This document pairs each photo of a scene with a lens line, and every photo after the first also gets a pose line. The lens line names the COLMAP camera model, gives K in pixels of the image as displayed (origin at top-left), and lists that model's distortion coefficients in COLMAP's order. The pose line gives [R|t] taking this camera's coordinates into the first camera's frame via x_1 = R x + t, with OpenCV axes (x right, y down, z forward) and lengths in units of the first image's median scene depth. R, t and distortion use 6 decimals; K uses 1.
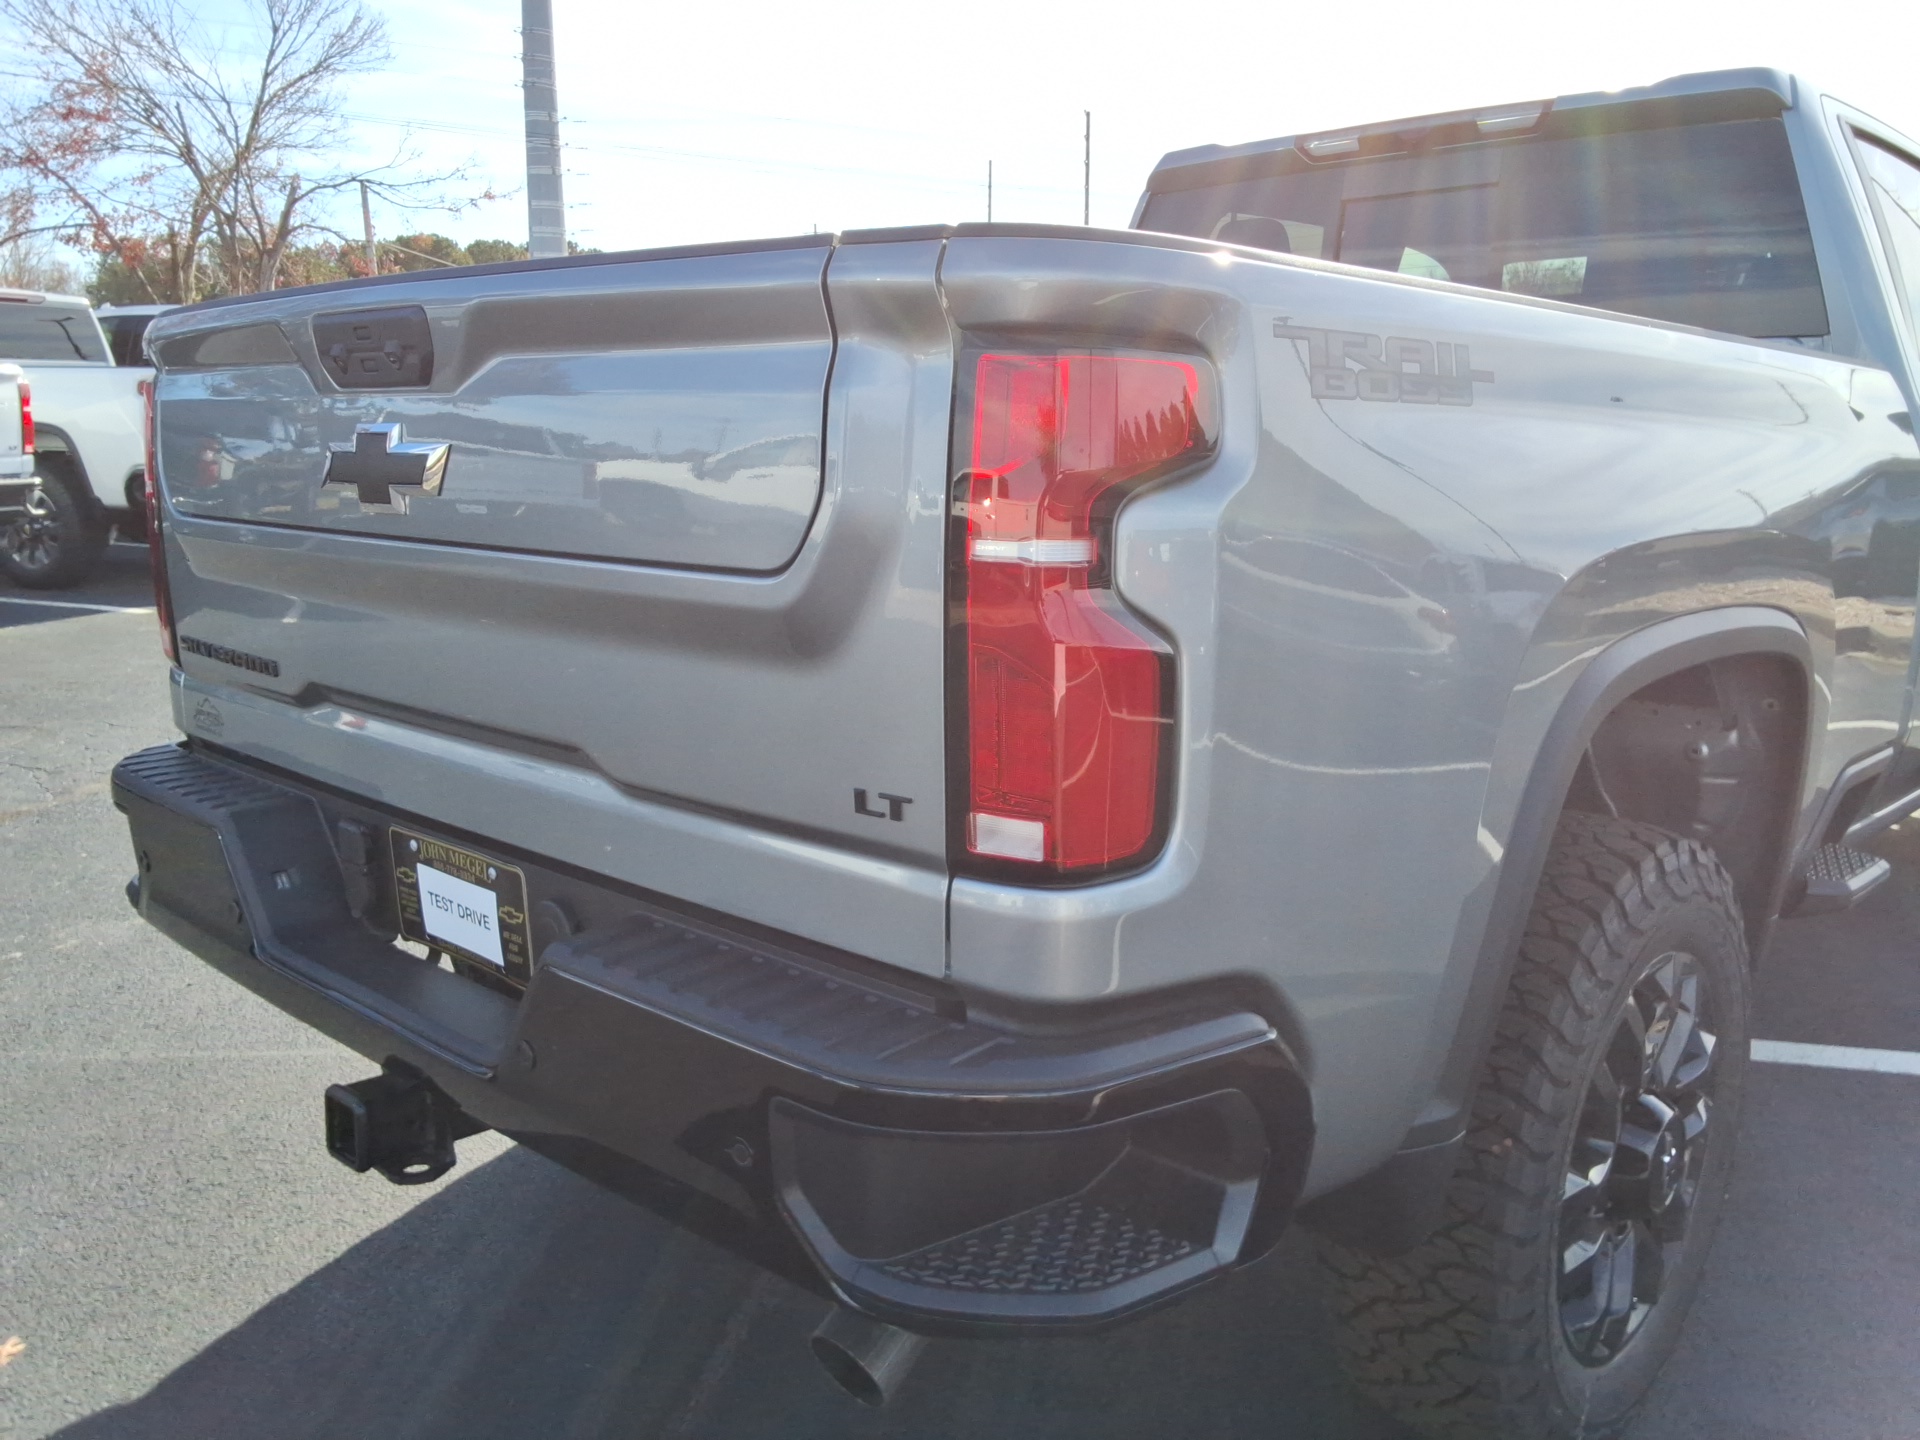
lens RADIAL K [[1548.7, 0, 967.1], [0, 1548.7, 709.3], [0, 0, 1]] dist [0.124585, -0.200182]
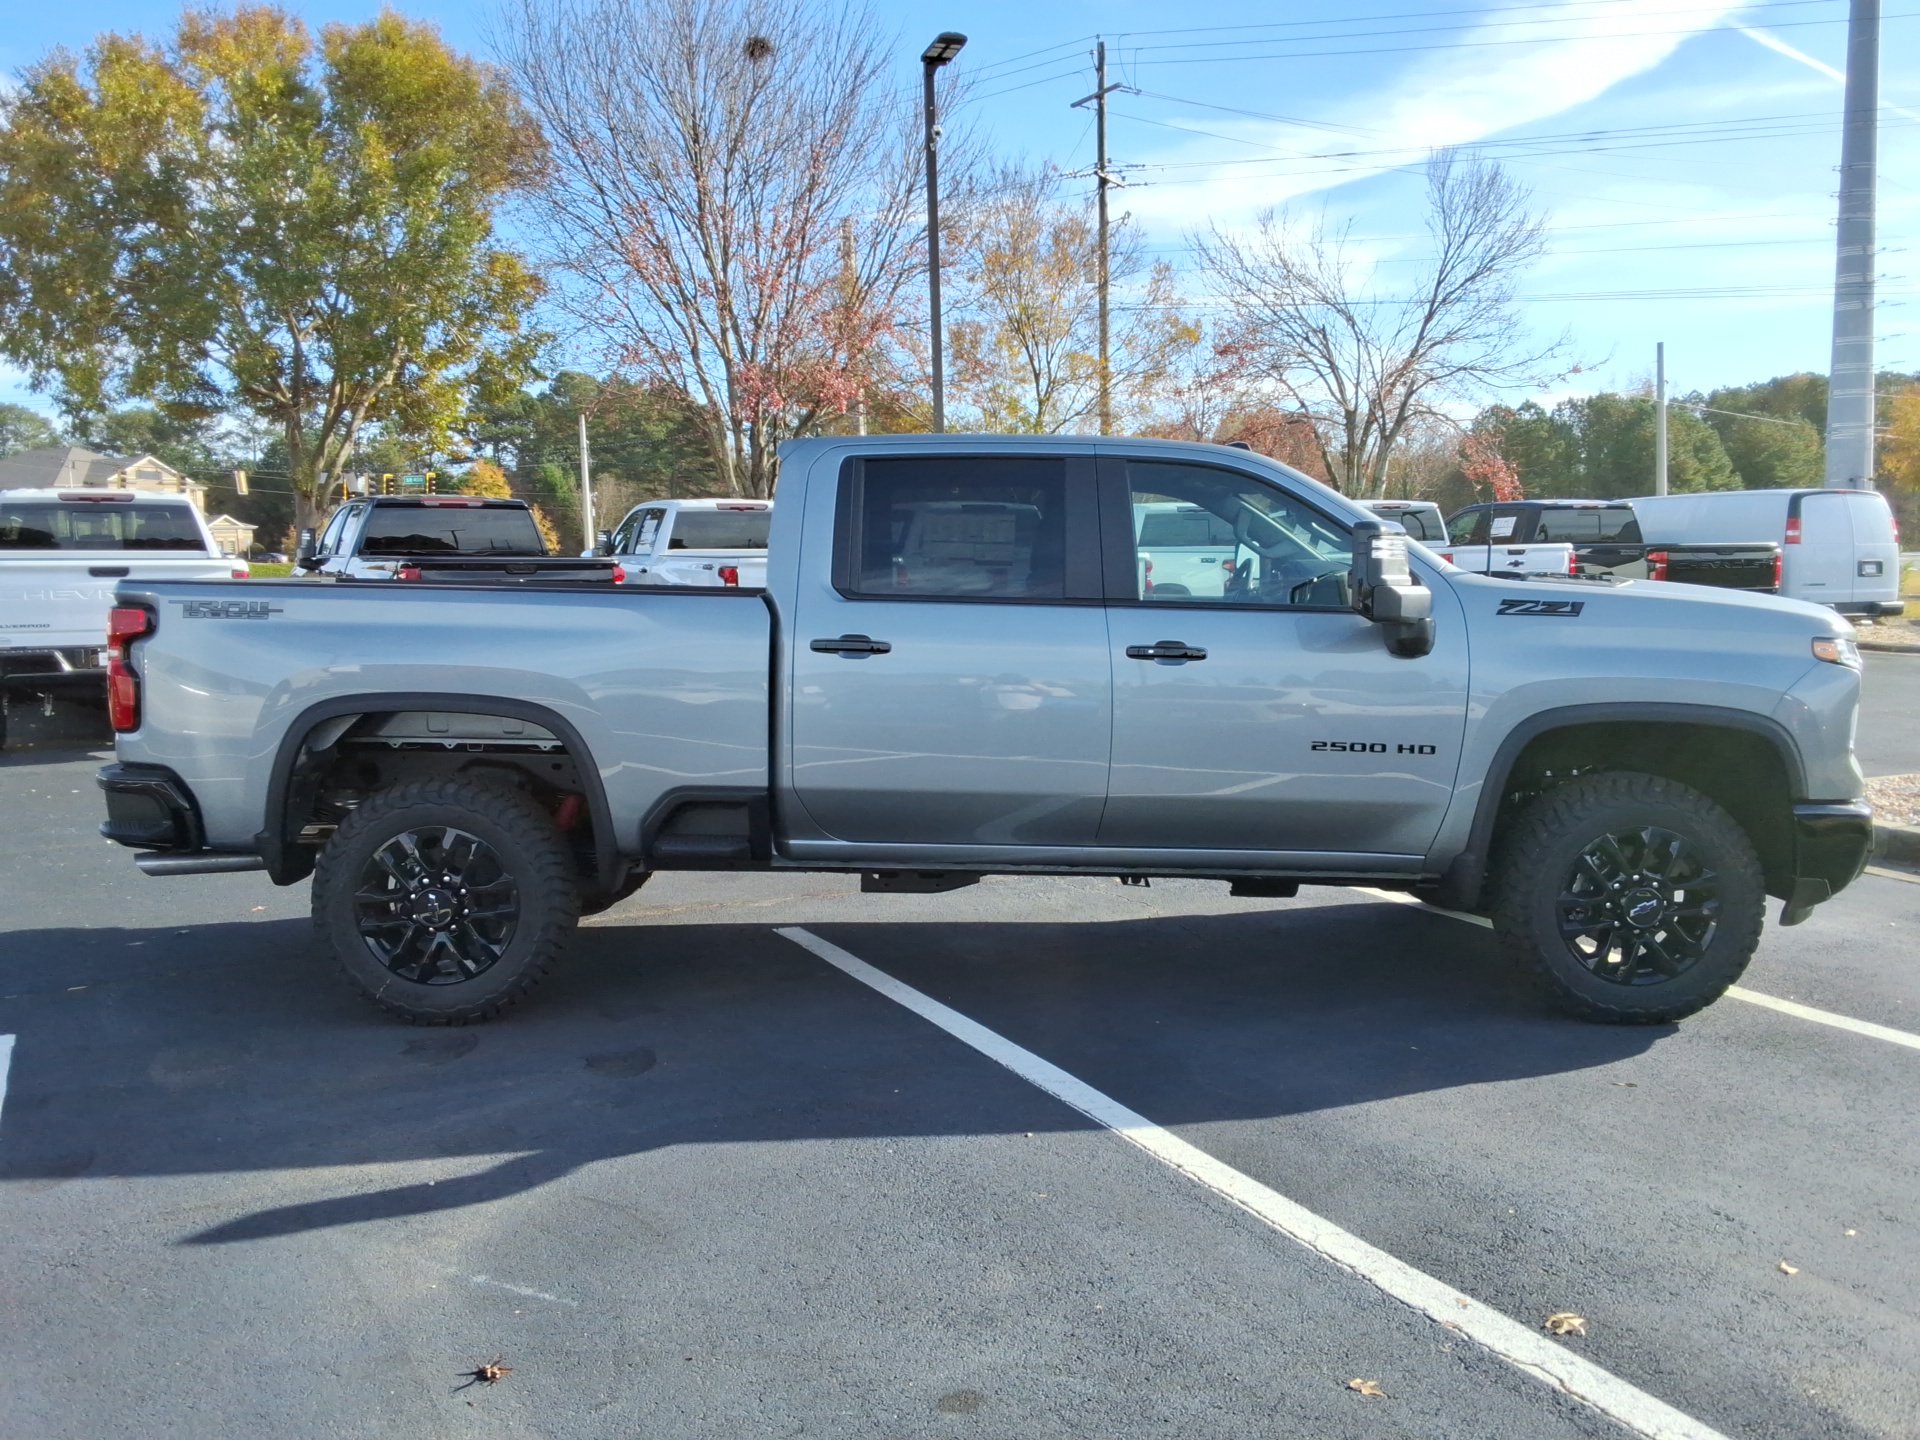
lens RADIAL K [[1550.4, 0, 973.8], [0, 1550.4, 706.3], [0, 0, 1]] dist [0.108162, -0.157096]
pose [[0.671920, 0.058161, -0.738336, 1.879635], [-0.124797, 0.991548, -0.035465, -0.037356], [0.730033, 0.115972, 0.673500, -0.075740]]
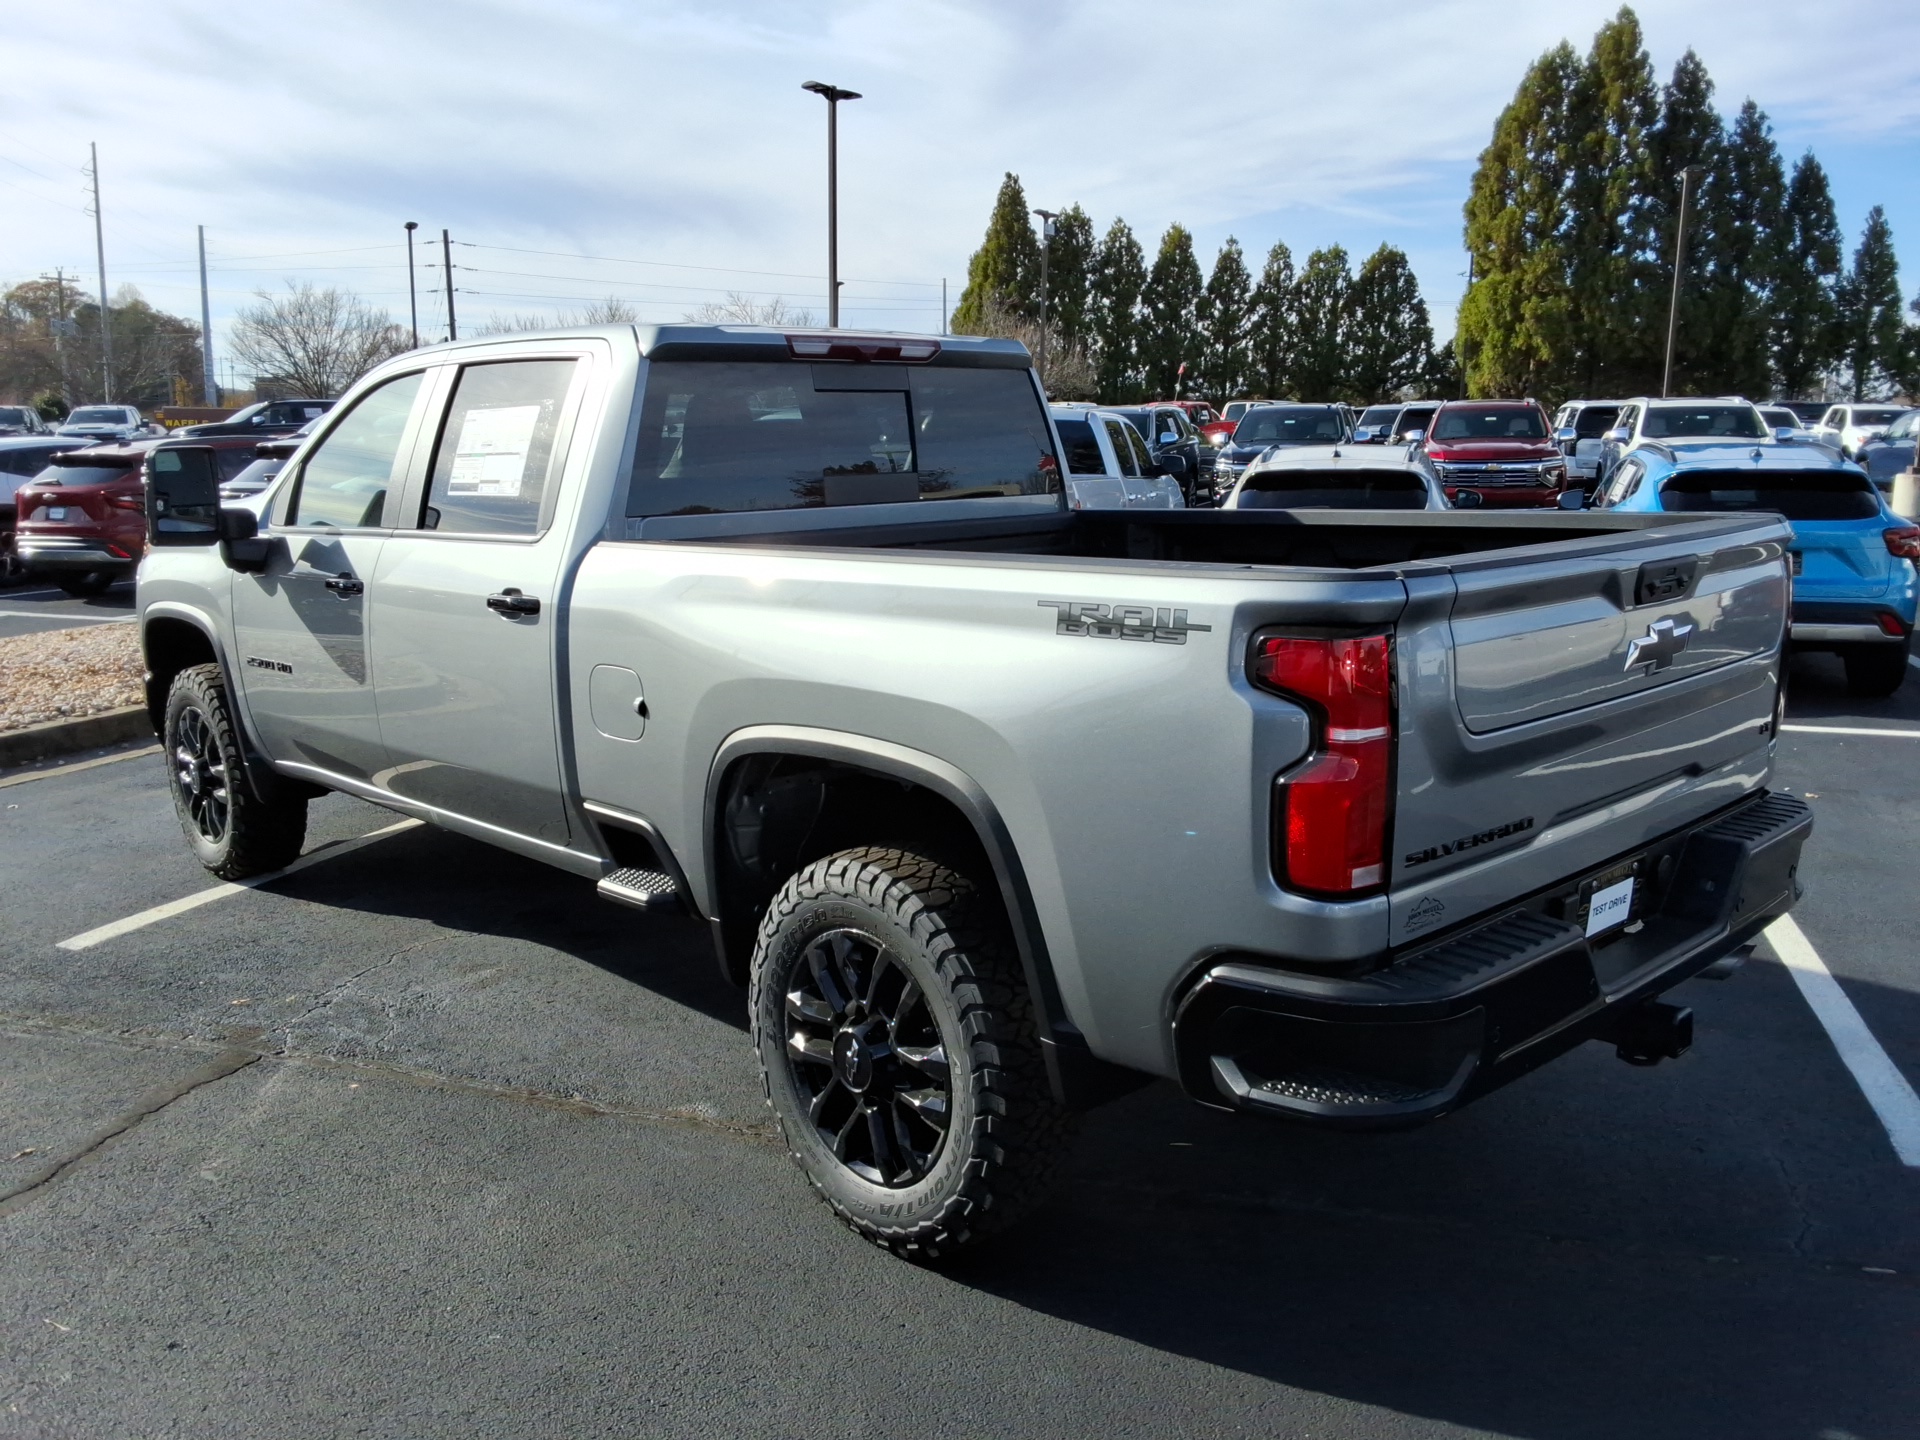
lens RADIAL K [[1548.7, 0, 967.1], [0, 1548.7, 709.3], [0, 0, 1]] dist [0.124585, -0.200182]
pose [[0.056723, -0.187273, 0.980669, -1.148638], [0.188957, 0.966512, 0.173640, -0.287983], [-0.980346, 0.175454, 0.090210, 0.867869]]
